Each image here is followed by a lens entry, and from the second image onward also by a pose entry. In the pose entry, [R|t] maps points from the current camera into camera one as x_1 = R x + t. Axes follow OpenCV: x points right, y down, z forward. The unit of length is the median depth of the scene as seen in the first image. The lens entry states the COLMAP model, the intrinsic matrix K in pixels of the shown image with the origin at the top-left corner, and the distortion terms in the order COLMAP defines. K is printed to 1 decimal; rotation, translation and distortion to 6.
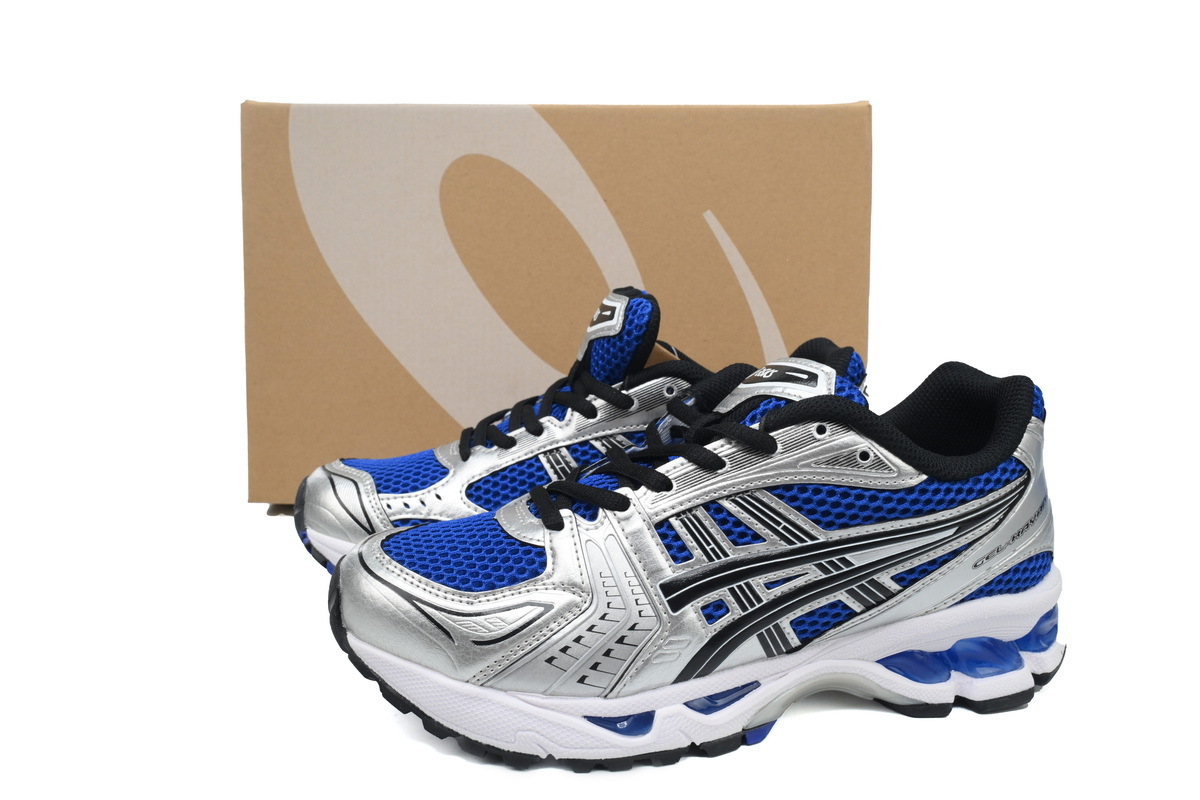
lens RADIAL K [[972.7, 0, 603.1], [0, 972.7, 422.1], [0, 0, 1]] dist [0.057515, -0.079230]
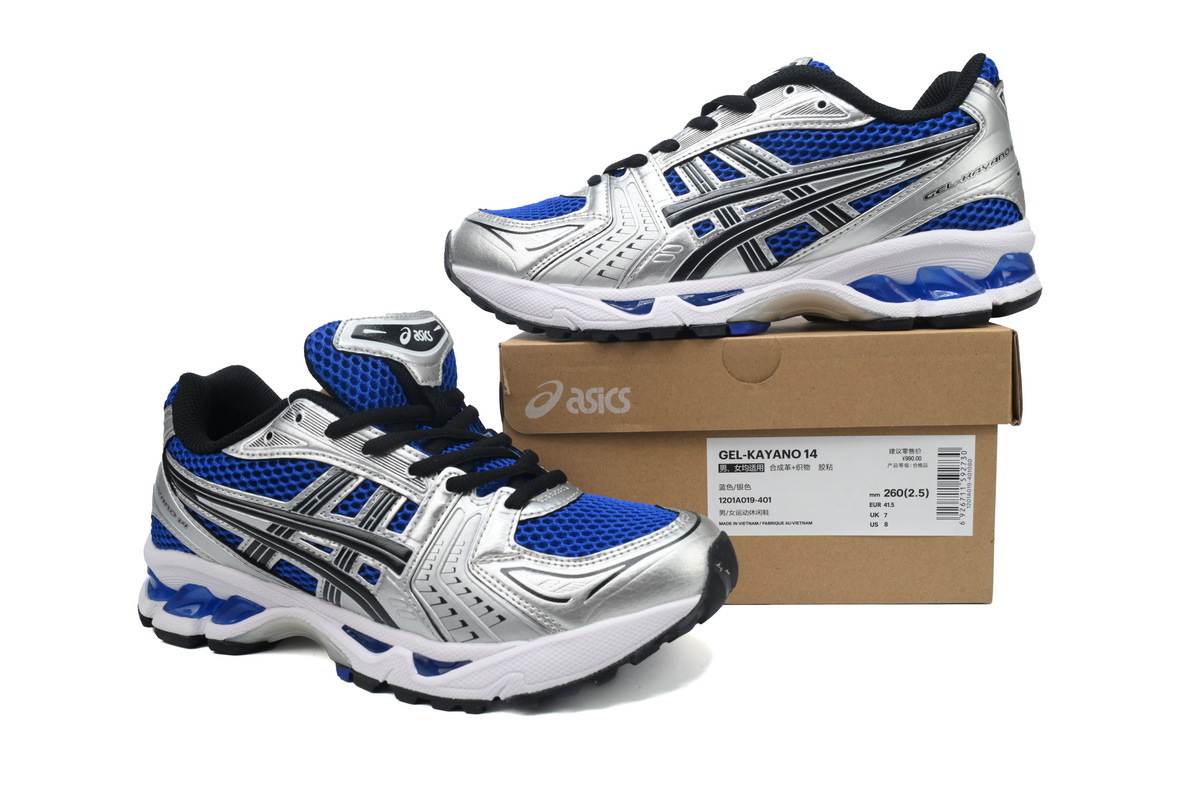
lens RADIAL K [[972.7, 0, 603.1], [0, 972.7, 422.1], [0, 0, 1]] dist [0.057515, -0.079230]
pose [[0.957267, -0.000605, -0.289205, 0.361862], [-0.022024, 0.996941, -0.074986, 0.550750], [0.288365, 0.078151, 0.954326, -0.278618]]
